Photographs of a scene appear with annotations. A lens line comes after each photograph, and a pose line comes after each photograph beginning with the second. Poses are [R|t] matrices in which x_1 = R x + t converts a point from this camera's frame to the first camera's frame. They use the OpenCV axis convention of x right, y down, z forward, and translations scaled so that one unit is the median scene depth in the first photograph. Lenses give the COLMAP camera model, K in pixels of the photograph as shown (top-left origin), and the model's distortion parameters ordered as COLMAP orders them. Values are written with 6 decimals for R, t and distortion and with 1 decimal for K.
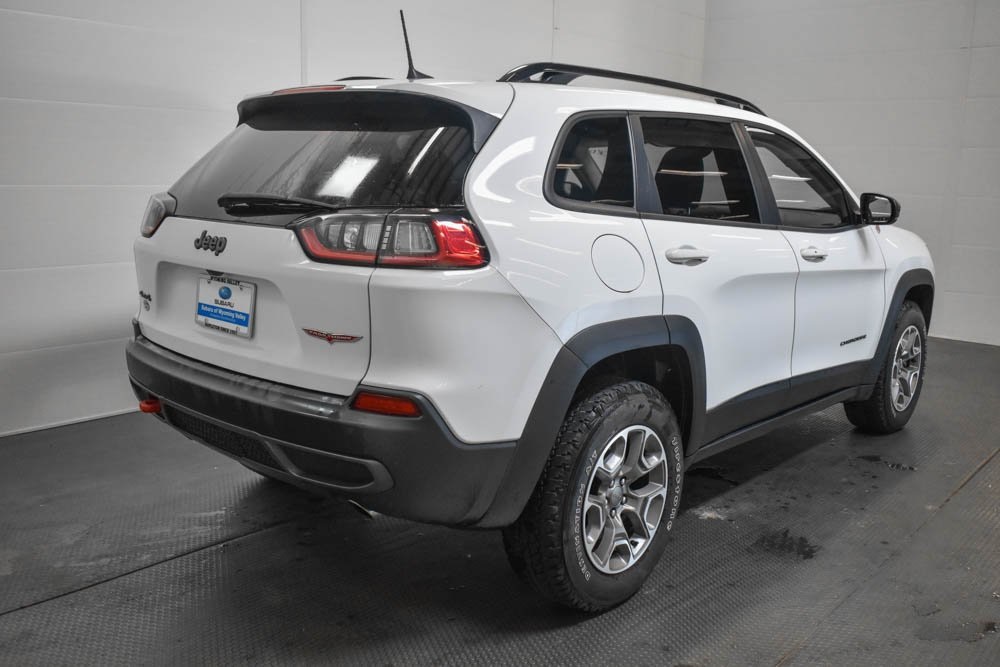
lens RADIAL K [[884.1, 0, 499.9], [0, 884.1, 323.5], [0, 0, 1]] dist [-0.047051, 0.000288]
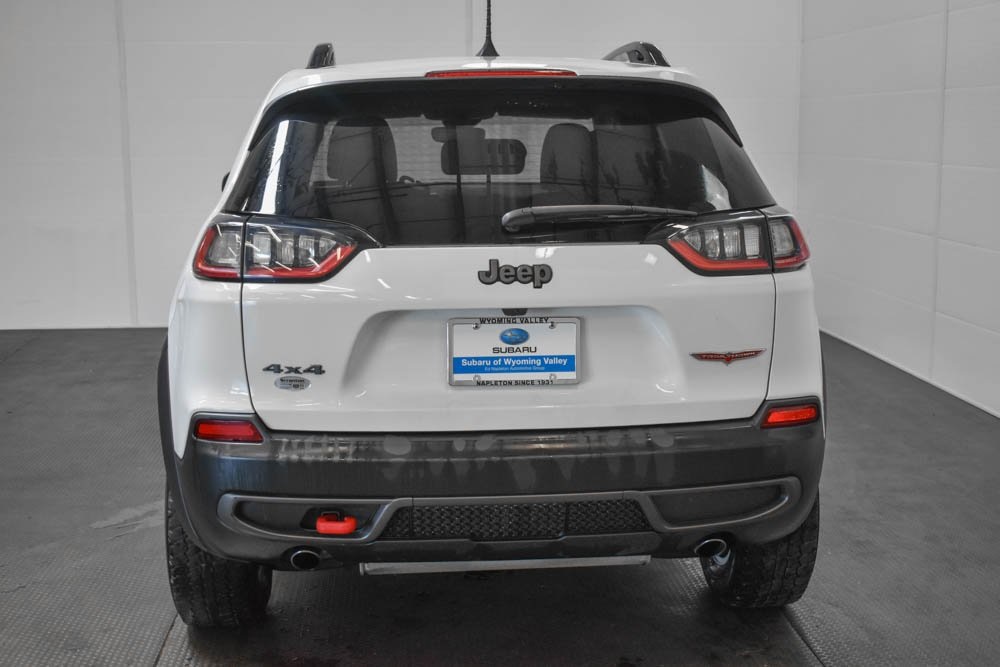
lens RADIAL K [[1287.1, 0, 500.9], [0, 1287.1, 332.0], [0, 0, 1]] dist [-0.002423, 0.000000]
pose [[0.695259, -0.140250, 0.704944, -1.148618], [0.151927, 0.987293, 0.046584, -0.095601], [-0.702519, 0.074712, 0.707732, 0.204061]]
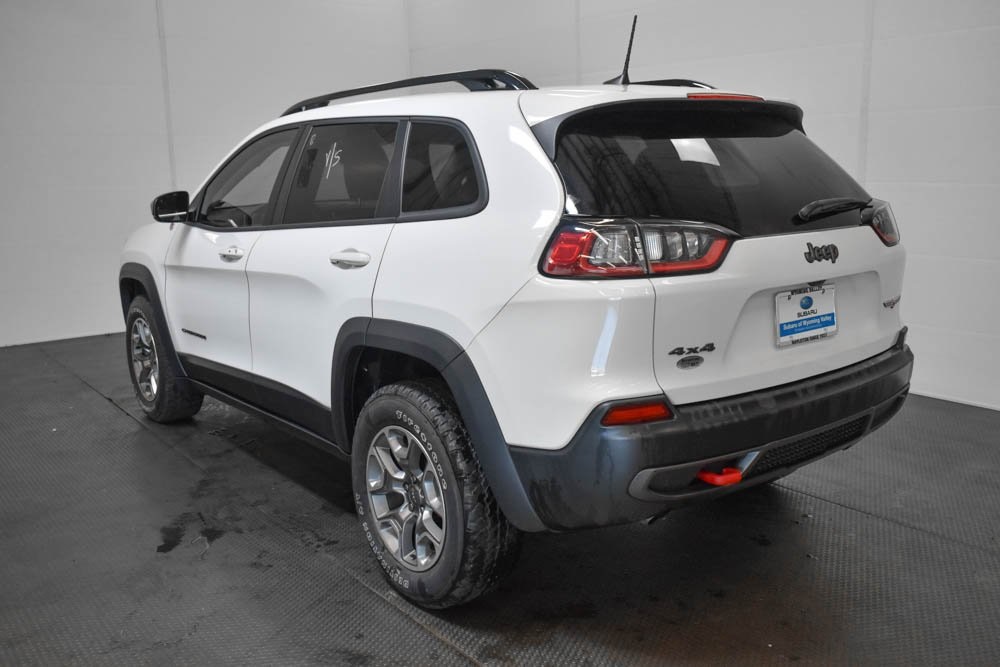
lens RADIAL K [[884.1, 0, 502.5], [0, 884.1, 340.0], [0, 0, 1]] dist [-0.047051, 0.000288]
pose [[0.178827, -0.220355, 0.958887, -1.367268], [0.202284, 0.962011, 0.183348, -0.251763], [-0.962861, 0.161180, 0.216607, 1.146325]]
